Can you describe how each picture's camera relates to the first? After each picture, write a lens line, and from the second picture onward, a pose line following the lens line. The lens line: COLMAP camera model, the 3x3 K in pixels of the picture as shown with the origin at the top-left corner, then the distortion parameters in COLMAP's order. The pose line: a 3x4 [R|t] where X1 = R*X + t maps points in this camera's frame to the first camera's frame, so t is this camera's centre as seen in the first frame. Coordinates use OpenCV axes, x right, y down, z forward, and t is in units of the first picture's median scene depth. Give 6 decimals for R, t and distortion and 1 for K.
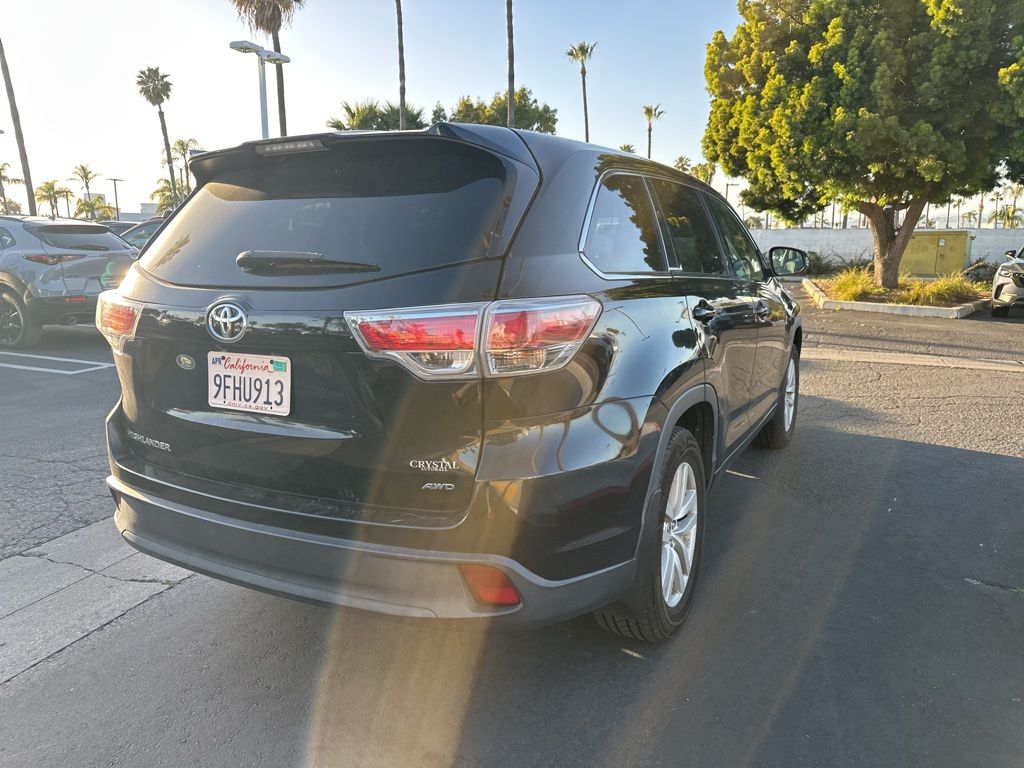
lens RADIAL K [[727.6, 0, 508.6], [0, 727.6, 379.1], [0, 0, 1]] dist [0.019840, -0.015749]
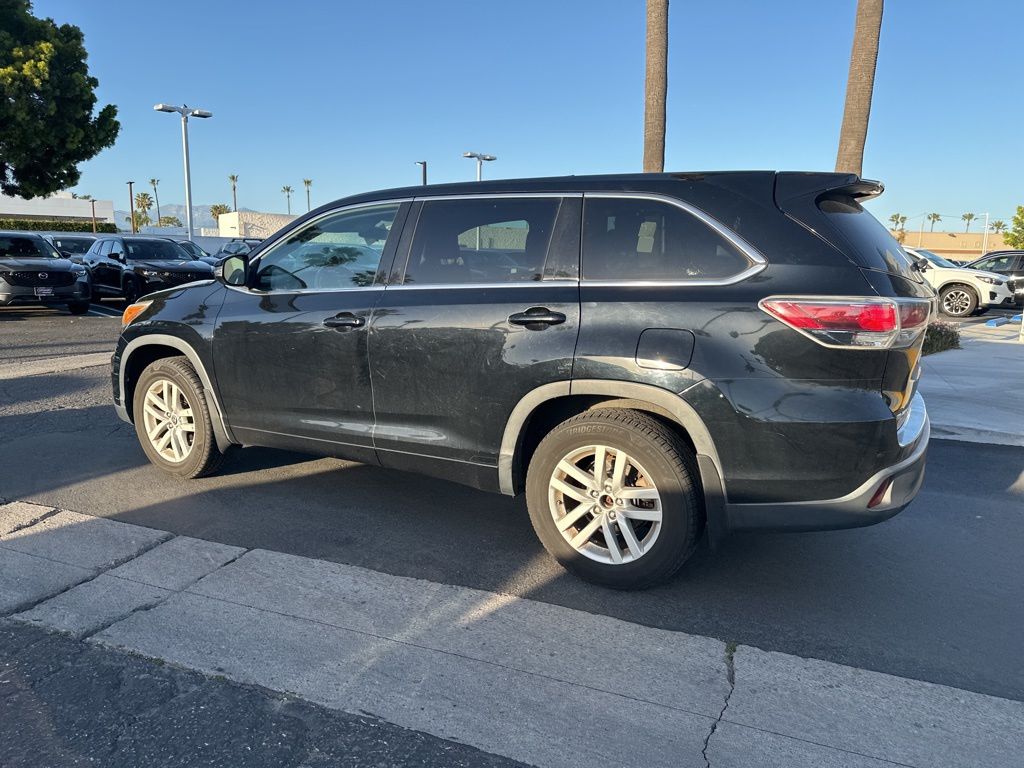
lens RADIAL K [[722.7, 0, 504.2], [0, 722.7, 379.7], [0, 0, 1]] dist [0.035548, -0.037682]
pose [[0.050138, -0.177050, 0.982924, -0.318693], [0.171841, 0.971014, 0.166139, -0.053608], [-0.983848, 0.160577, 0.079110, 0.287998]]
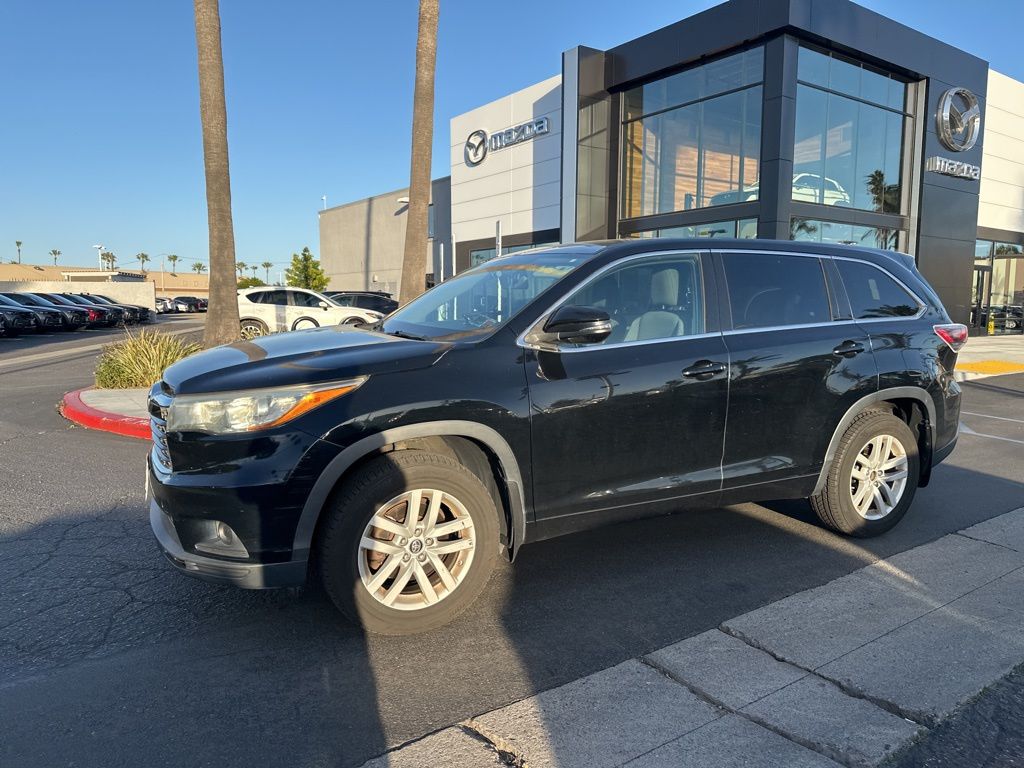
lens RADIAL K [[722.7, 0, 509.9], [0, 722.7, 382.2], [0, 0, 1]] dist [0.035548, -0.037682]
pose [[-0.818255, -0.079388, 0.569348, -0.134680], [0.089936, 0.960543, 0.263190, -0.117048], [-0.567777, 0.266561, -0.778829, 0.639641]]
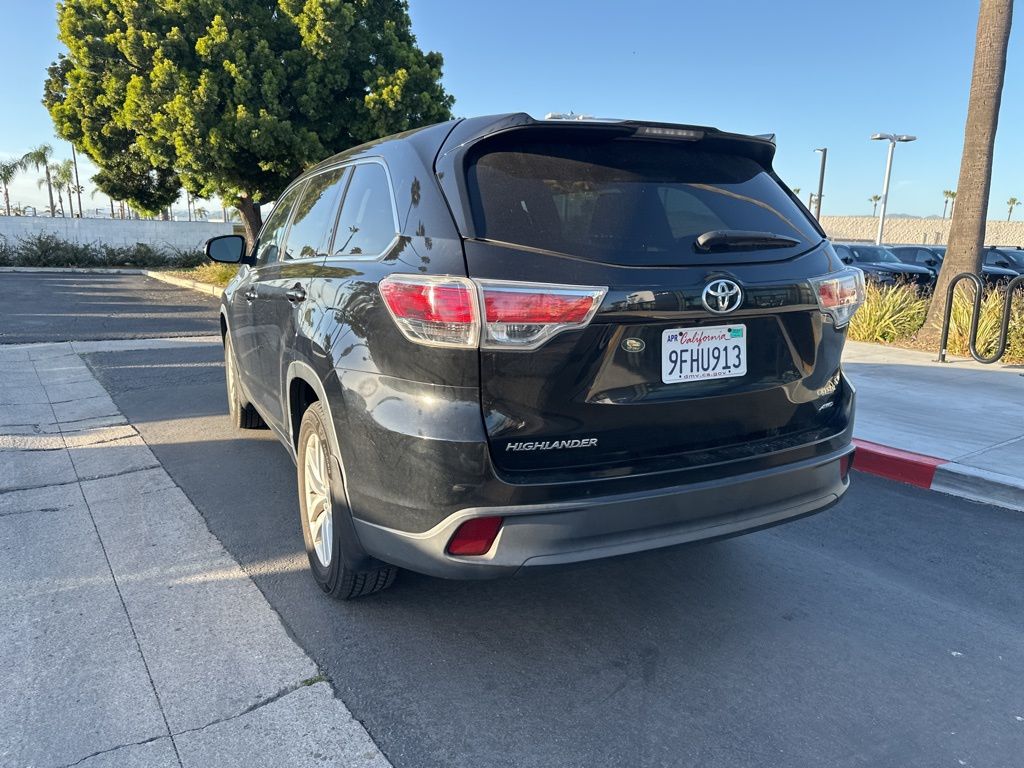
lens RADIAL K [[727.6, 0, 503.0], [0, 727.6, 381.9], [0, 0, 1]] dist [0.019840, -0.015749]
pose [[0.586569, -0.144770, 0.796855, -0.226624], [0.134371, 0.987654, 0.080523, -0.012942], [-0.798675, 0.059842, 0.598780, 0.097129]]
